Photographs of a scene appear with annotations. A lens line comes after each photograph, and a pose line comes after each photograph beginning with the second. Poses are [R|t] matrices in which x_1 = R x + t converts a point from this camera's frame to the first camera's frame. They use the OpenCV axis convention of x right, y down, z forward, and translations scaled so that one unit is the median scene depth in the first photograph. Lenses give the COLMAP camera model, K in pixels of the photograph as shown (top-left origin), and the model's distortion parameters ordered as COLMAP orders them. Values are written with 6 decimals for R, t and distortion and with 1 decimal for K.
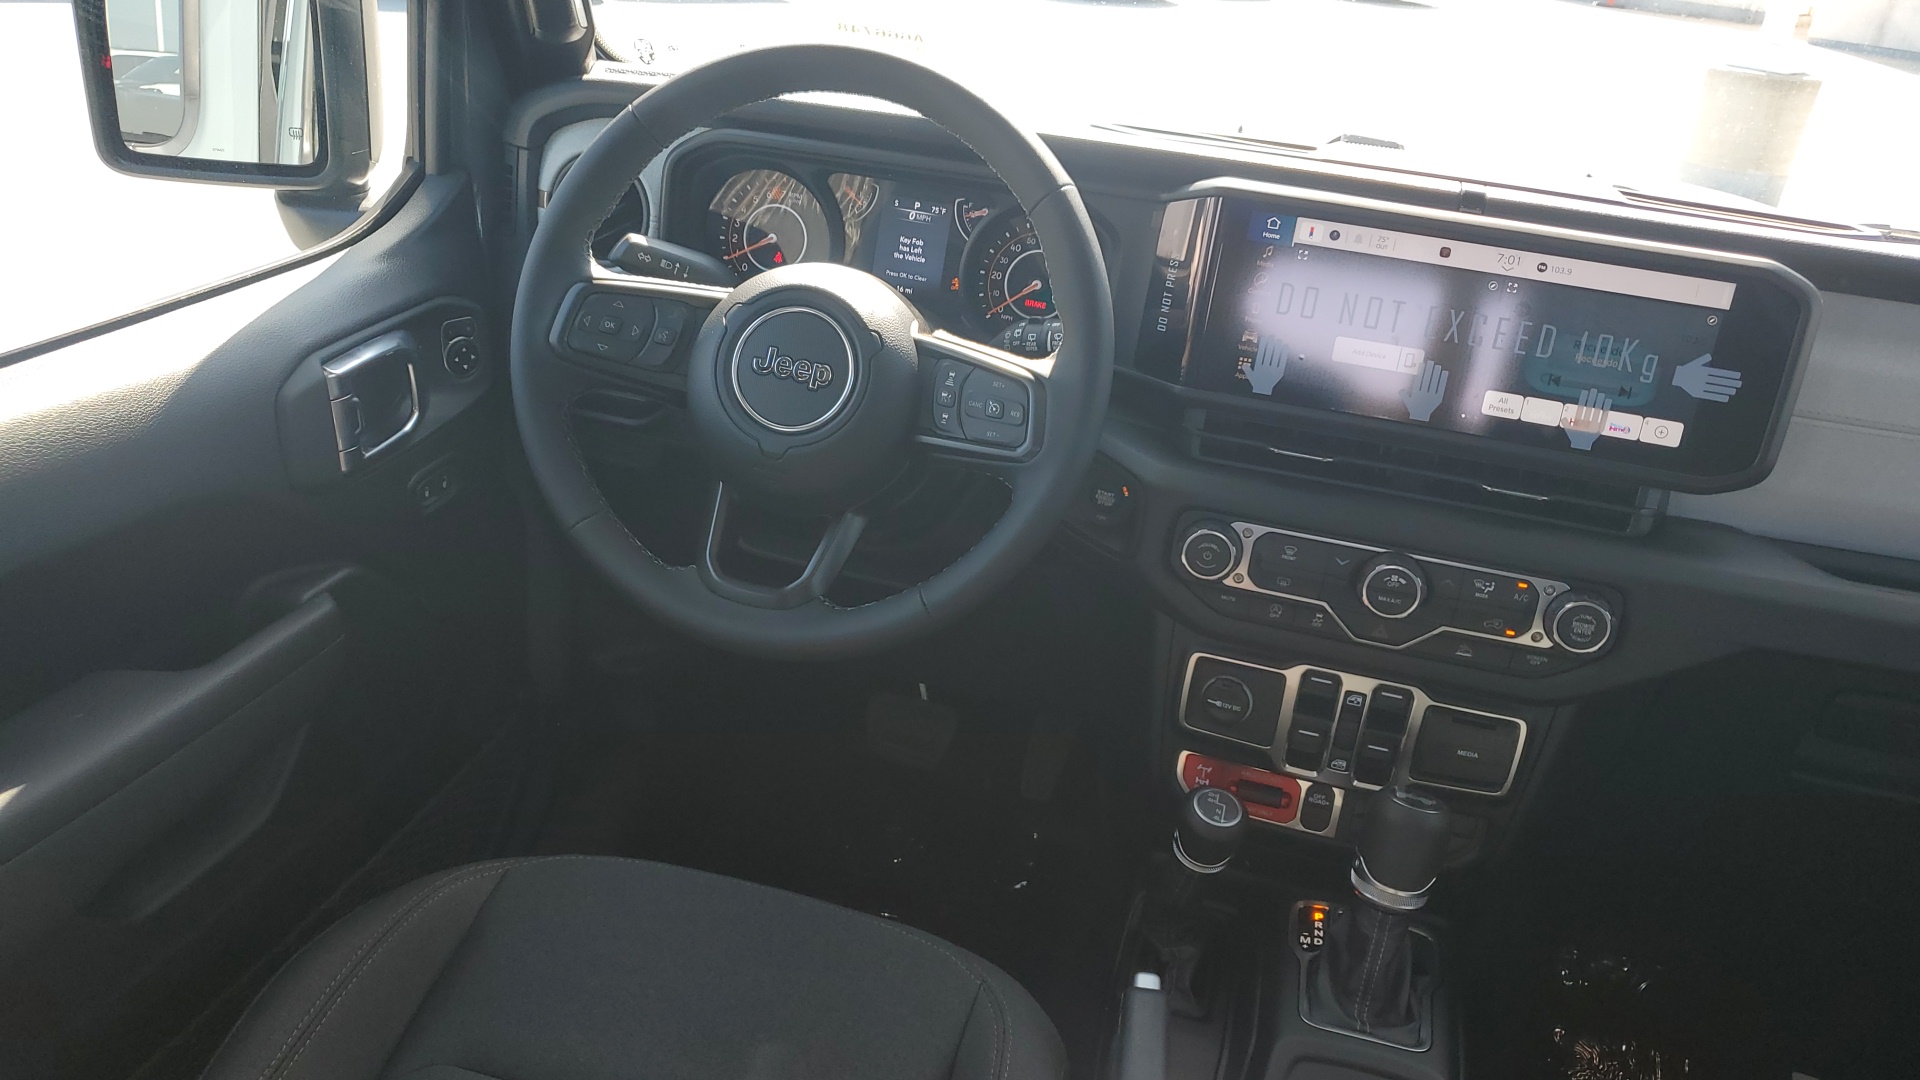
lens RADIAL K [[1385.7, 0, 899.3], [0, 1385.7, 539.1], [0, 0, 1]] dist [0.261673, -0.000249]
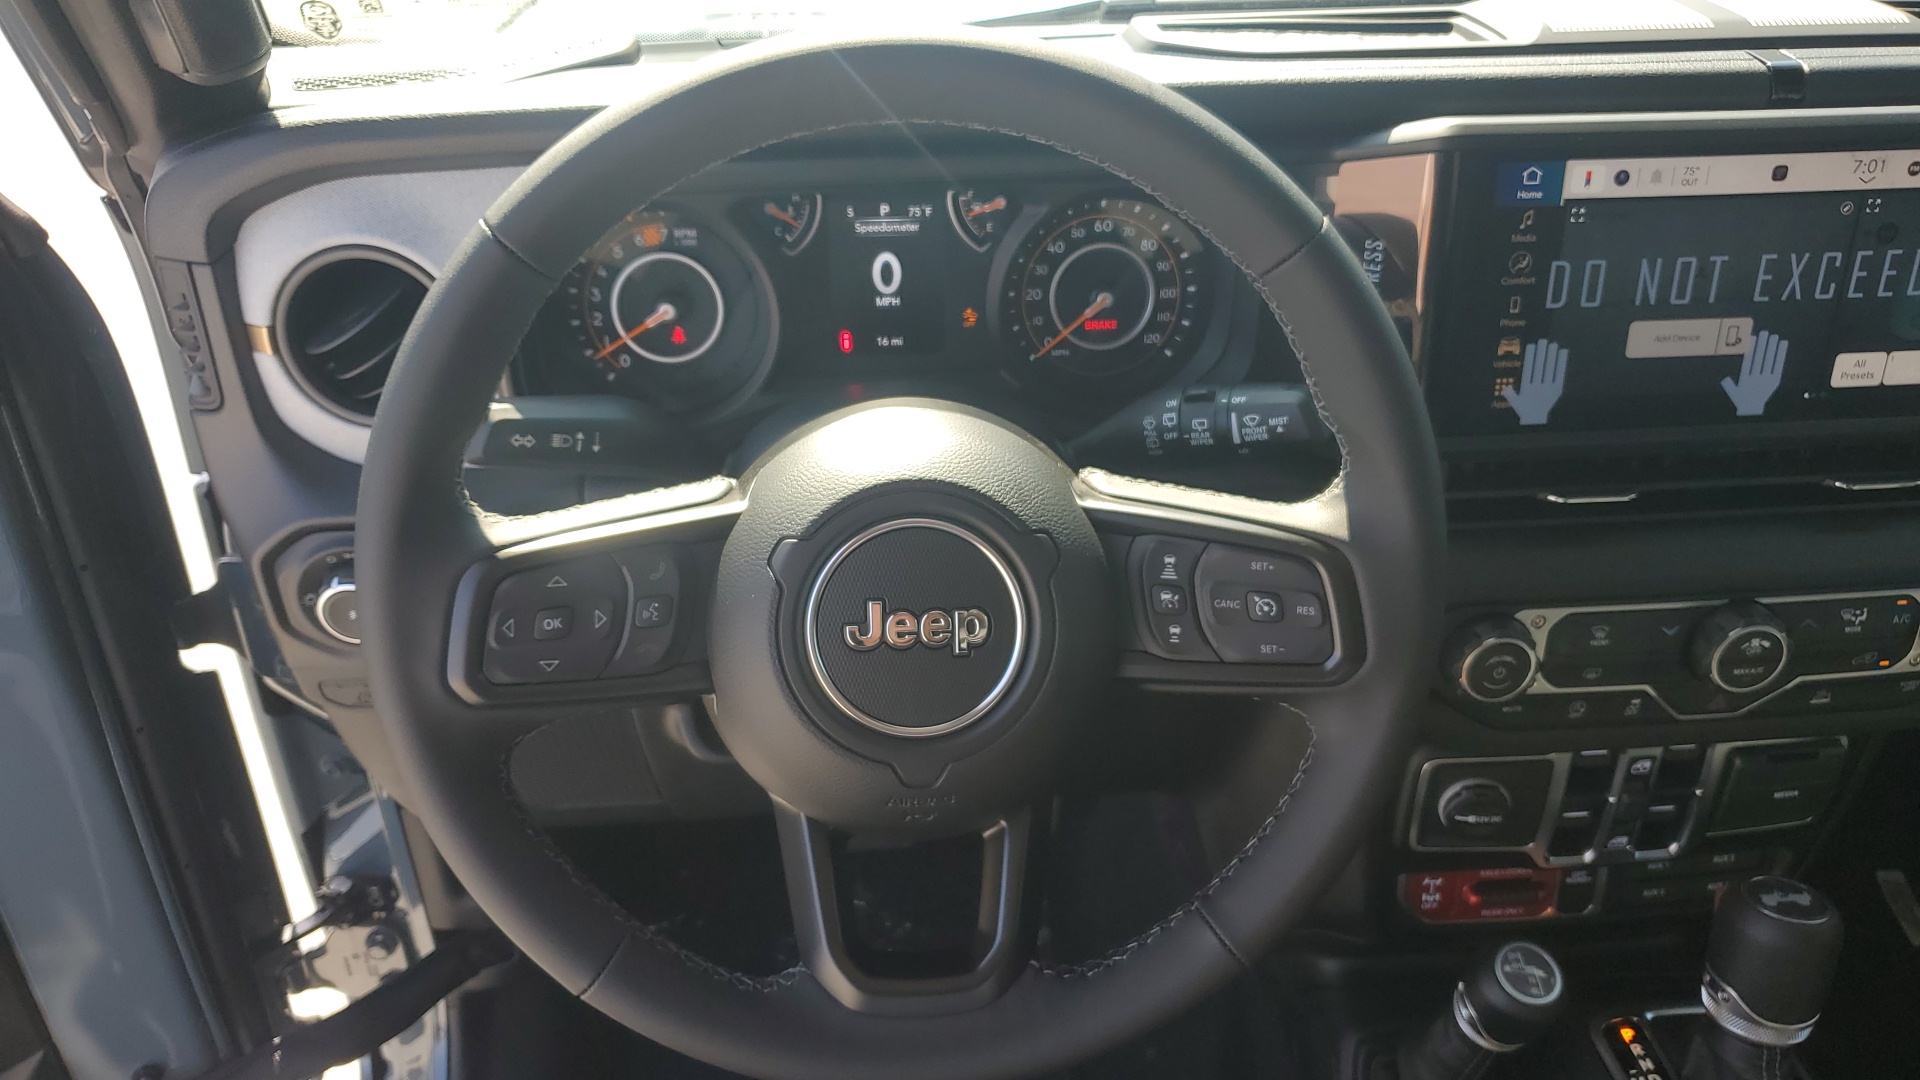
lens RADIAL K [[1481.9, 0, 965.9], [0, 1481.9, 564.6], [0, 0, 1]] dist [0.136629, -0.005744]
pose [[0.936098, -0.270502, 0.224833, -0.171444], [0.232193, 0.955362, 0.182676, -0.232365], [-0.264211, -0.118798, 0.957120, 0.383442]]
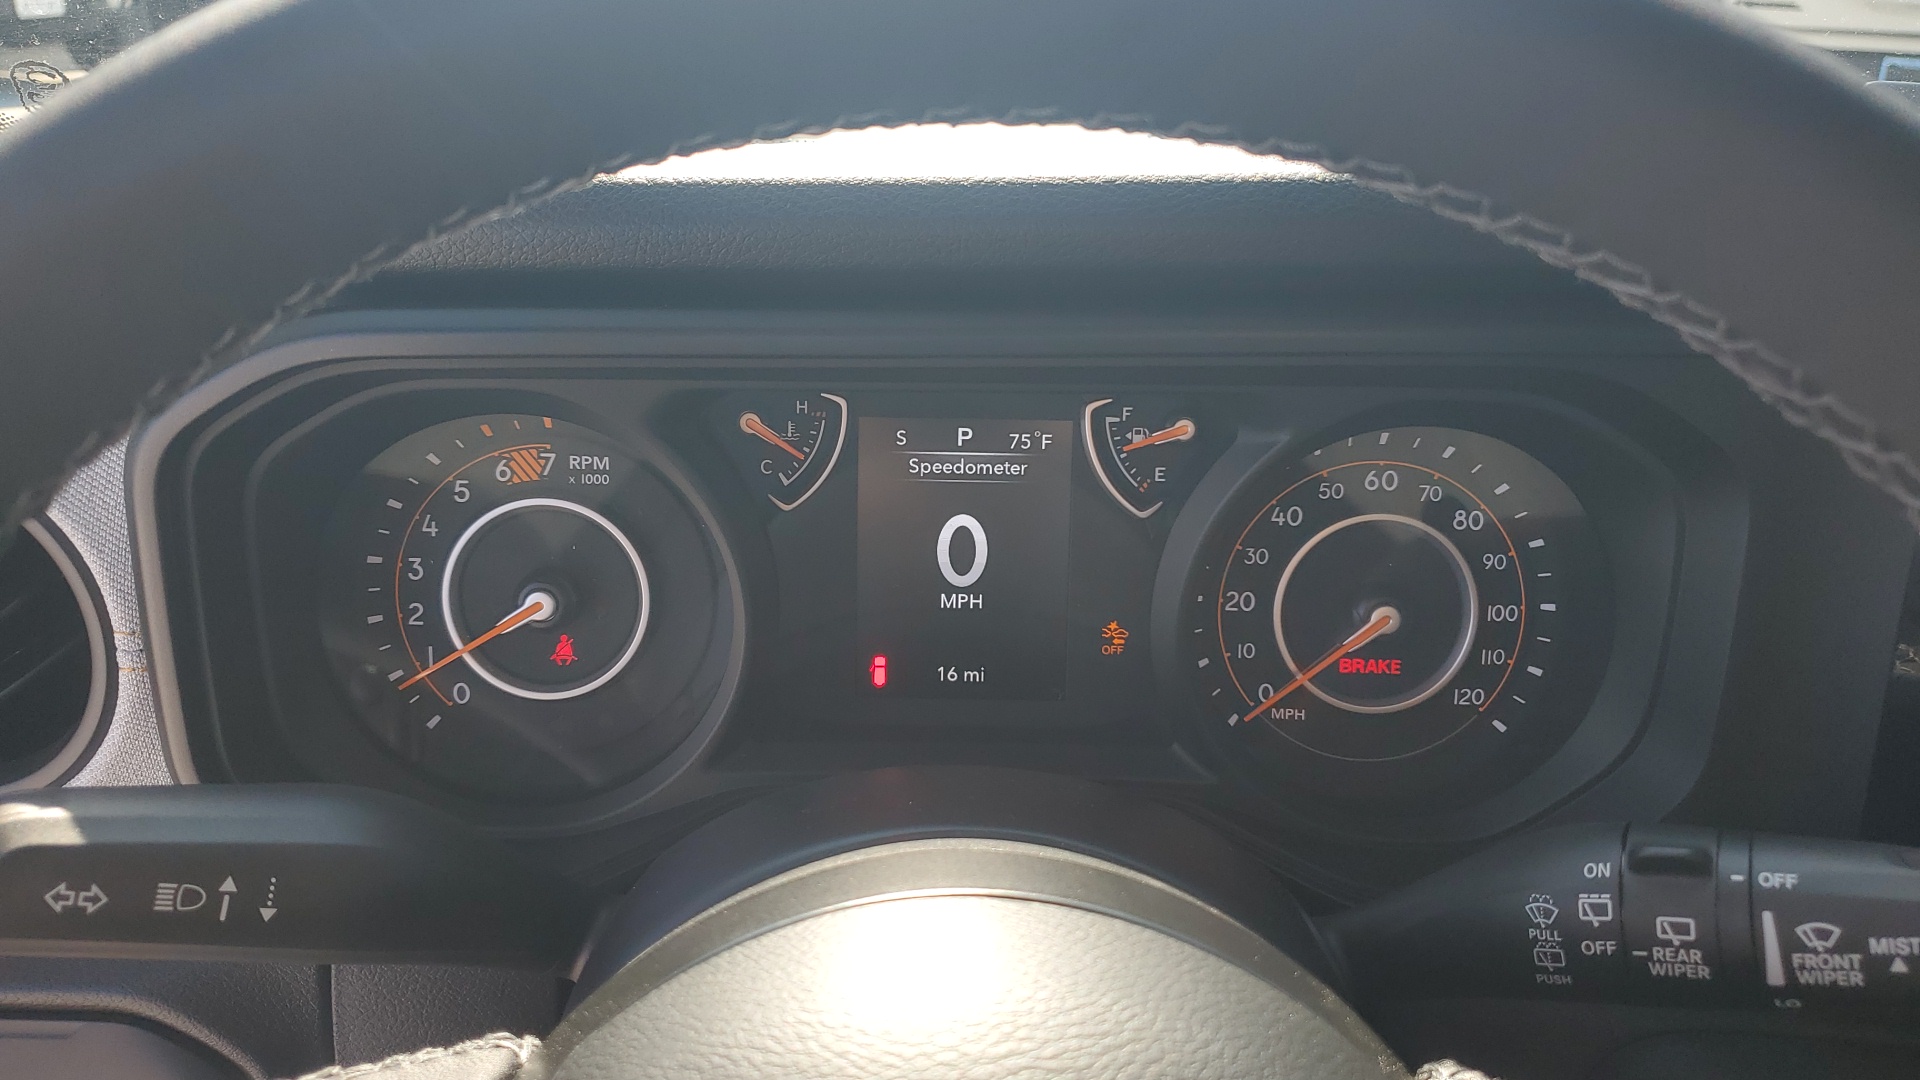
lens RADIAL K [[1481.9, 0, 965.9], [0, 1481.9, 564.6], [0, 0, 1]] dist [0.136629, -0.005744]
pose [[0.960230, -0.180144, 0.213321, -0.079972], [0.187672, 0.982111, -0.015408, -0.234680], [-0.206729, 0.054830, 0.976861, 0.761204]]
